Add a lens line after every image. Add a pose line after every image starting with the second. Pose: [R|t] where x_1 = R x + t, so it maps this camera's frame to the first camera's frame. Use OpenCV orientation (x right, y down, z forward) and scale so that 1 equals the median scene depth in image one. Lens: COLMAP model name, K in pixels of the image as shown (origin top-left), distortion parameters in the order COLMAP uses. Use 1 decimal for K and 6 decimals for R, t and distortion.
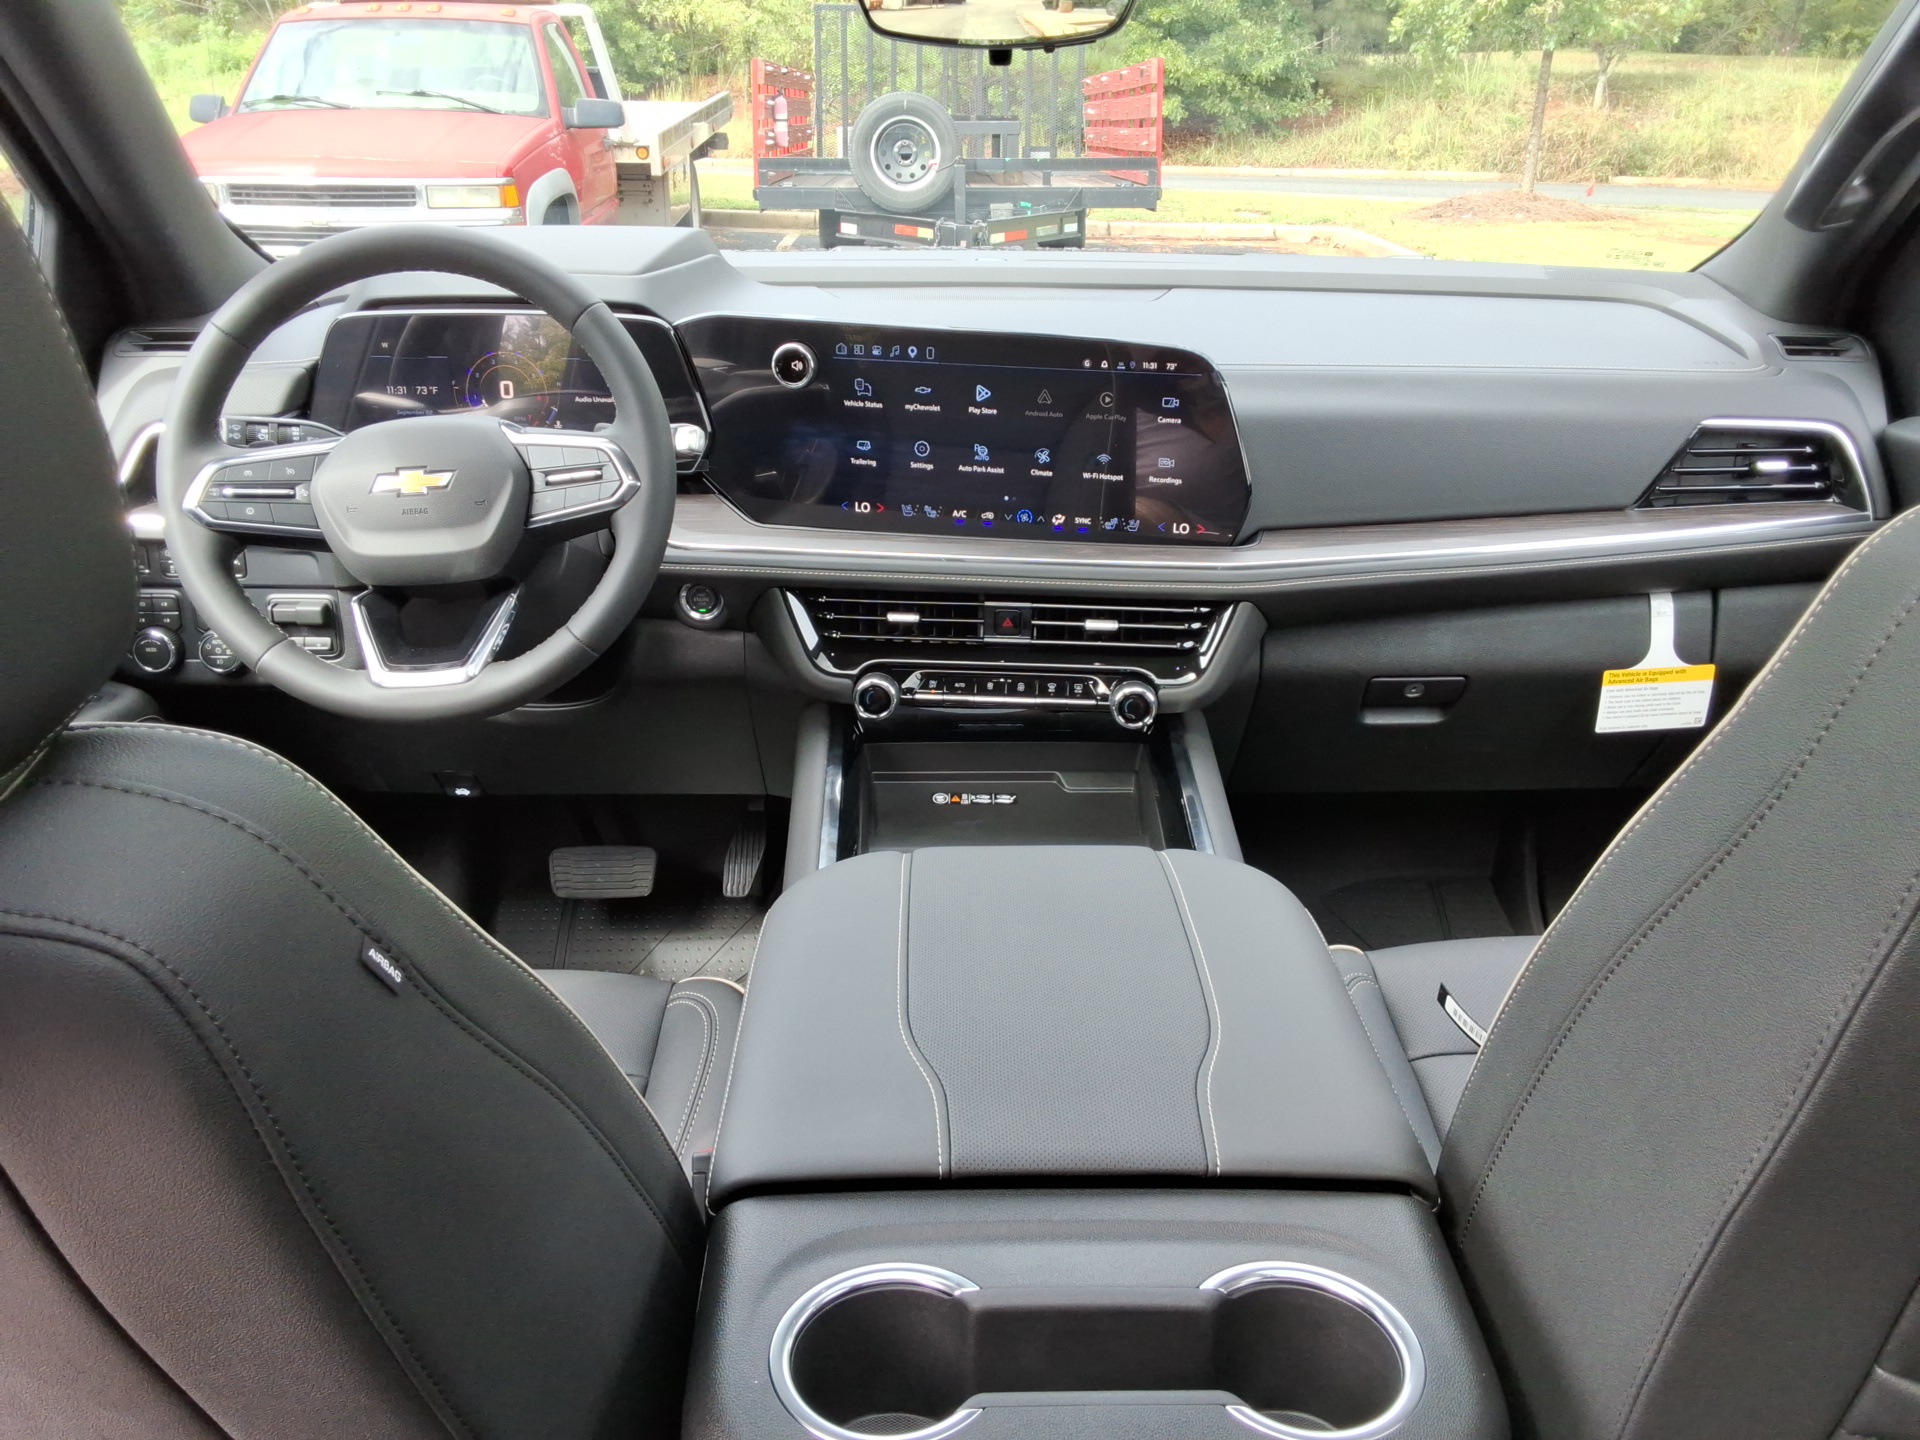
lens RADIAL K [[1529.7, 0, 979.4], [0, 1529.7, 701.5], [0, 0, 1]] dist [0.131187, -0.217006]
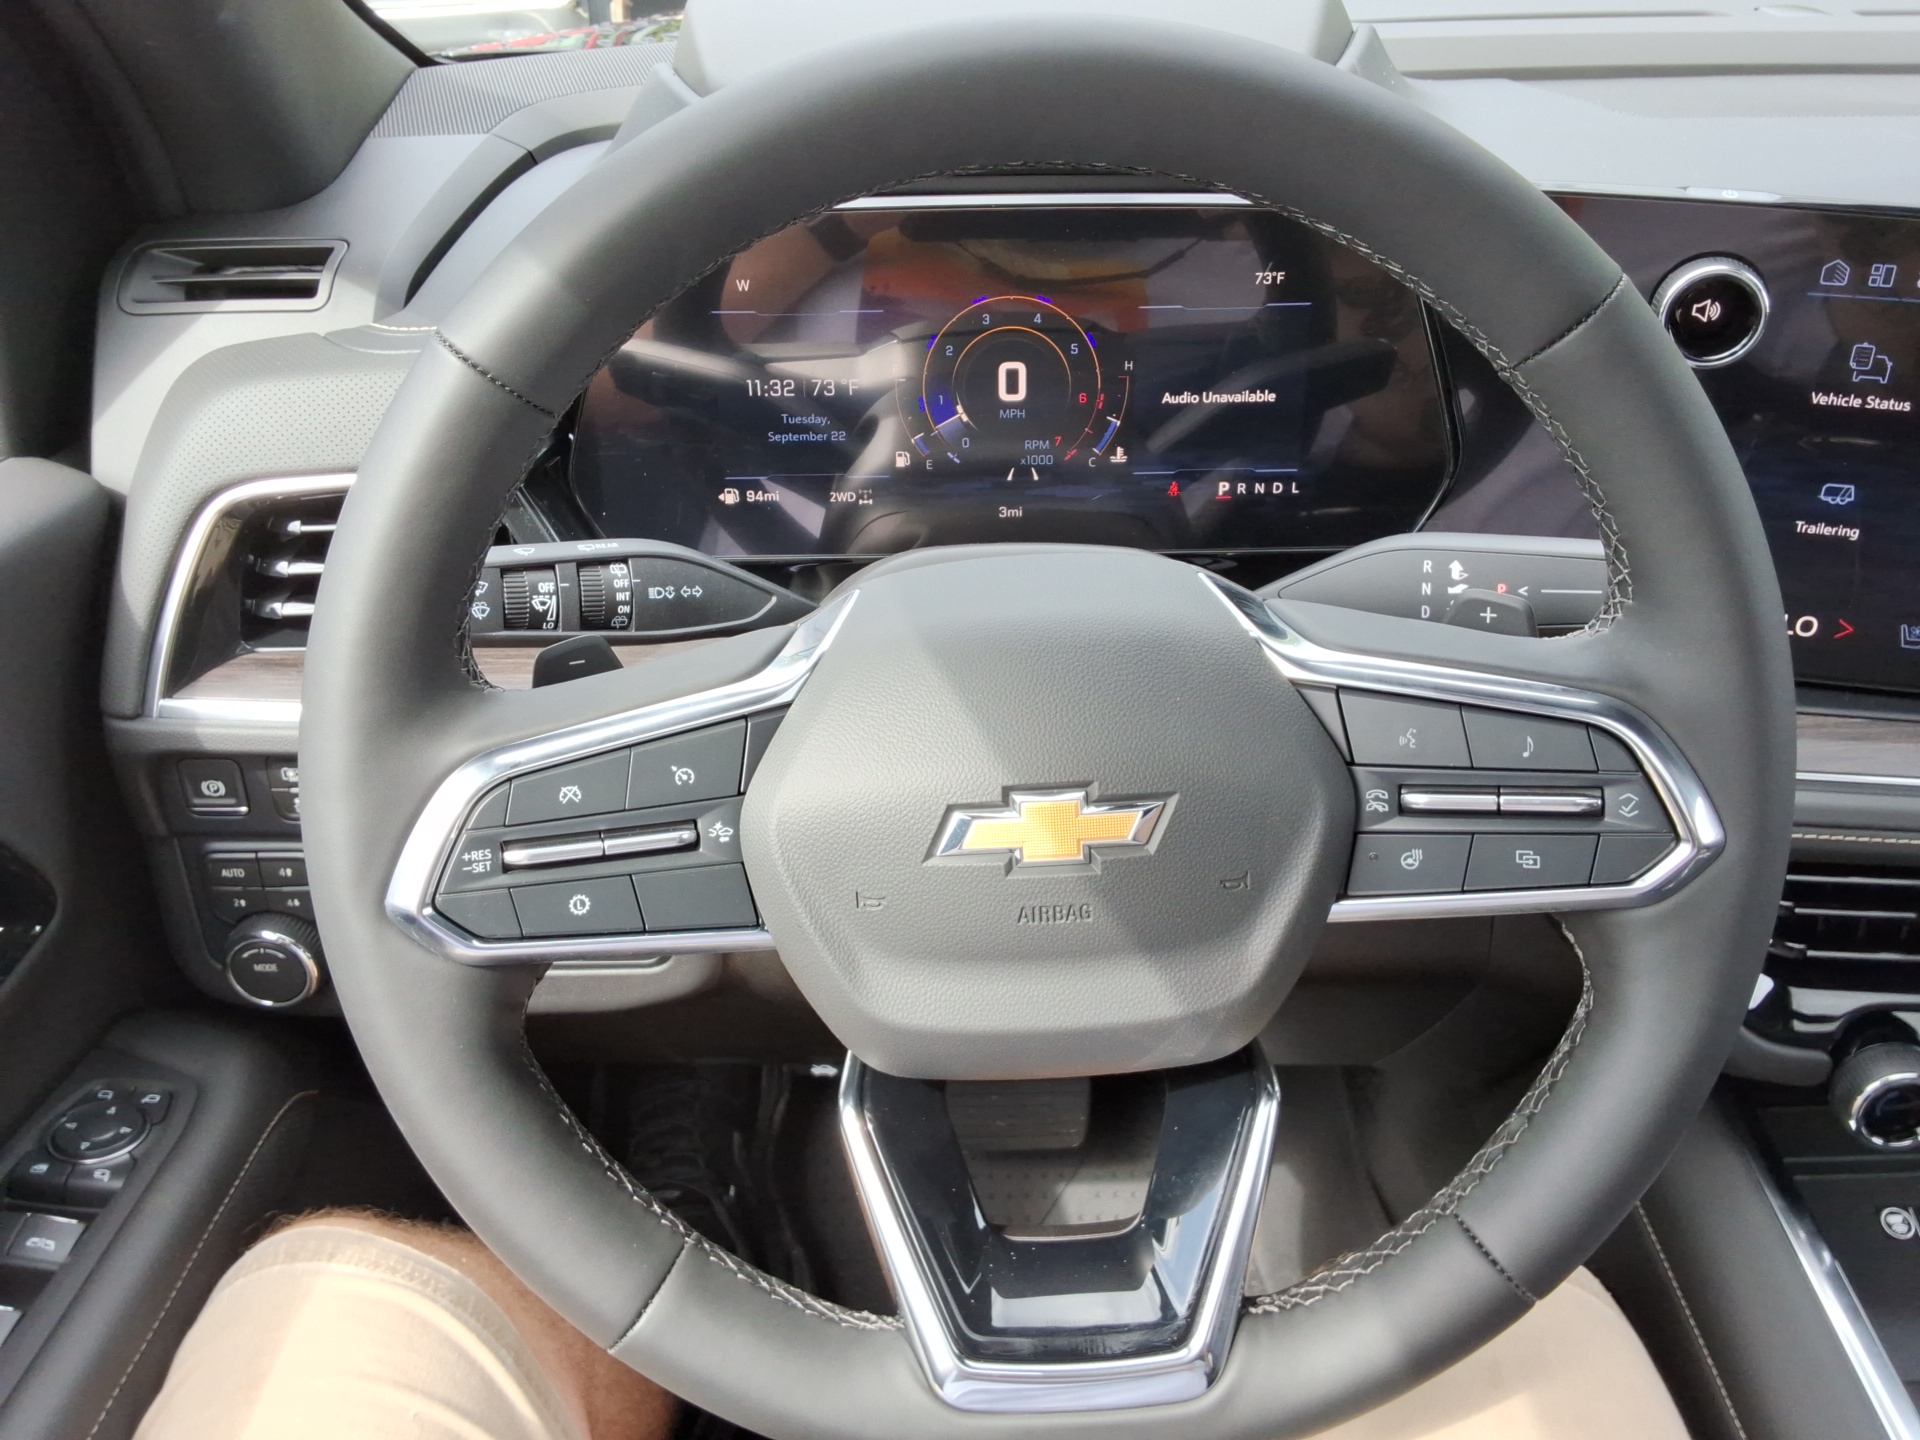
lens RADIAL K [[1529.7, 0, 979.4], [0, 1529.7, 701.5], [0, 0, 1]] dist [0.131187, -0.217006]
pose [[0.999816, -0.007292, -0.017762, -0.313609], [0.010214, 0.985316, 0.170435, -0.189575], [0.016258, -0.170585, 0.985209, 0.565416]]
